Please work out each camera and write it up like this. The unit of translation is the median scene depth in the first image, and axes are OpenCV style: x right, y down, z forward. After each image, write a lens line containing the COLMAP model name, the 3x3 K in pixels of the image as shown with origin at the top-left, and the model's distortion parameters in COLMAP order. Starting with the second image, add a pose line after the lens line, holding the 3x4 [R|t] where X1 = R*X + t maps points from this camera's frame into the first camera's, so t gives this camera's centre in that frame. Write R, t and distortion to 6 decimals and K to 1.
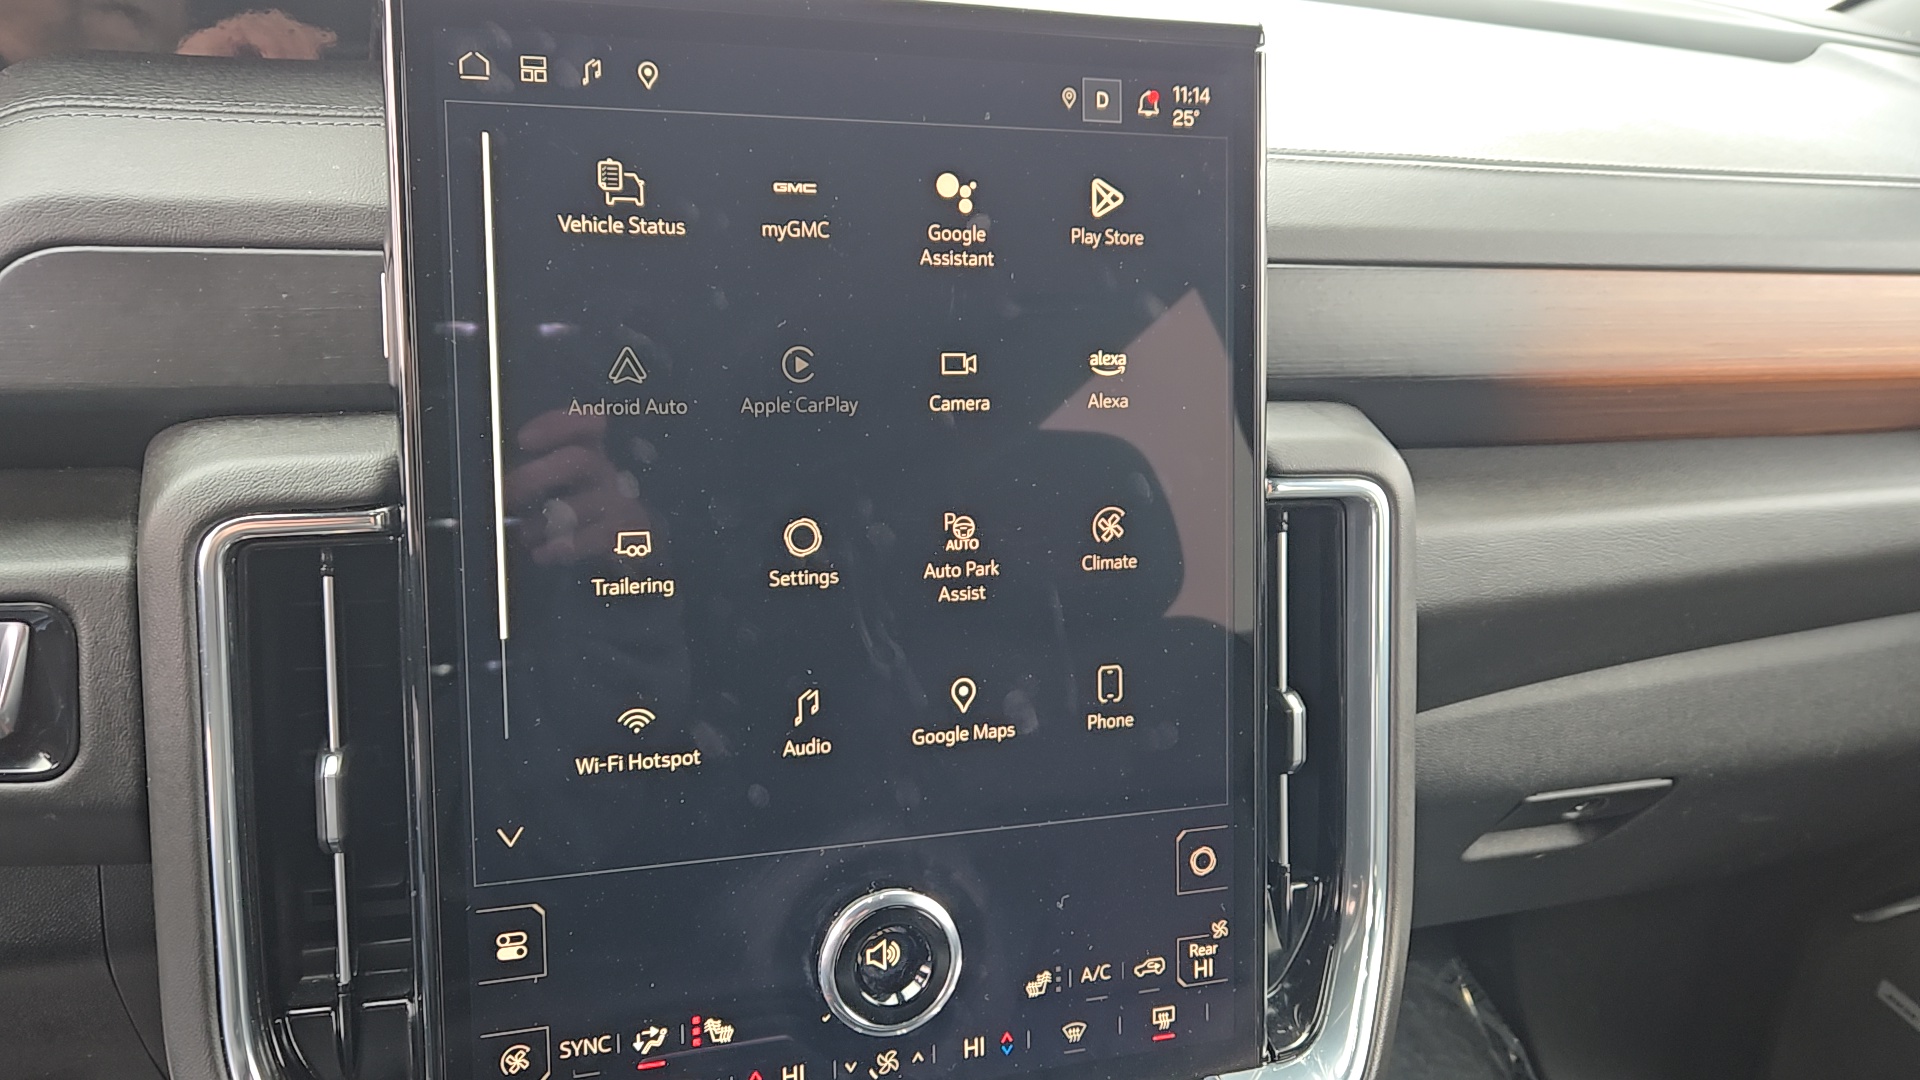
lens RADIAL K [[1585.7, 0, 959.8], [0, 1585.7, 551.7], [0, 0, 1]] dist [0.028153, -0.034772]
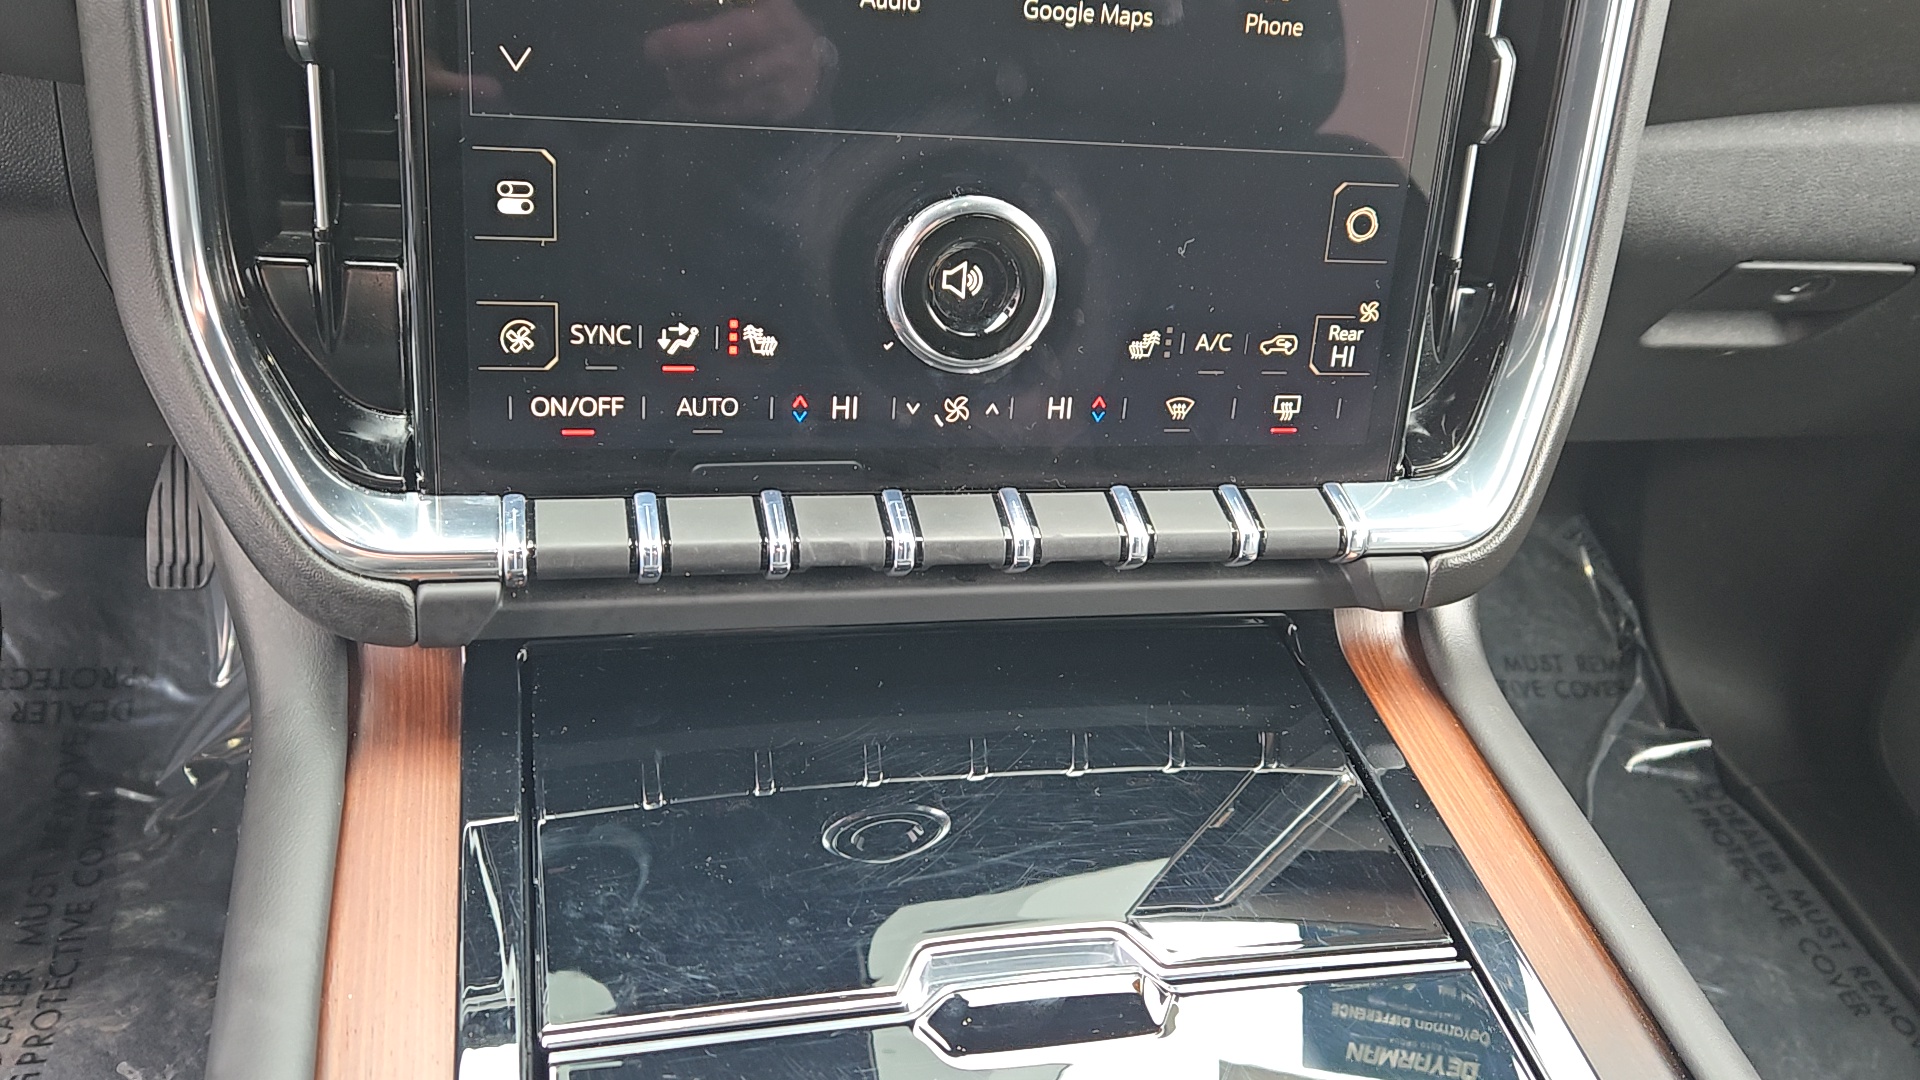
lens RADIAL K [[1585.7, 0, 963.1], [0, 1585.7, 534.4], [0, 0, 1]] dist [0.028153, -0.034772]
pose [[0.992902, 0.106370, -0.053203, 0.009941], [-0.090512, 0.966002, 0.242173, 0.174440], [0.077154, -0.235639, 0.968773, 0.158861]]
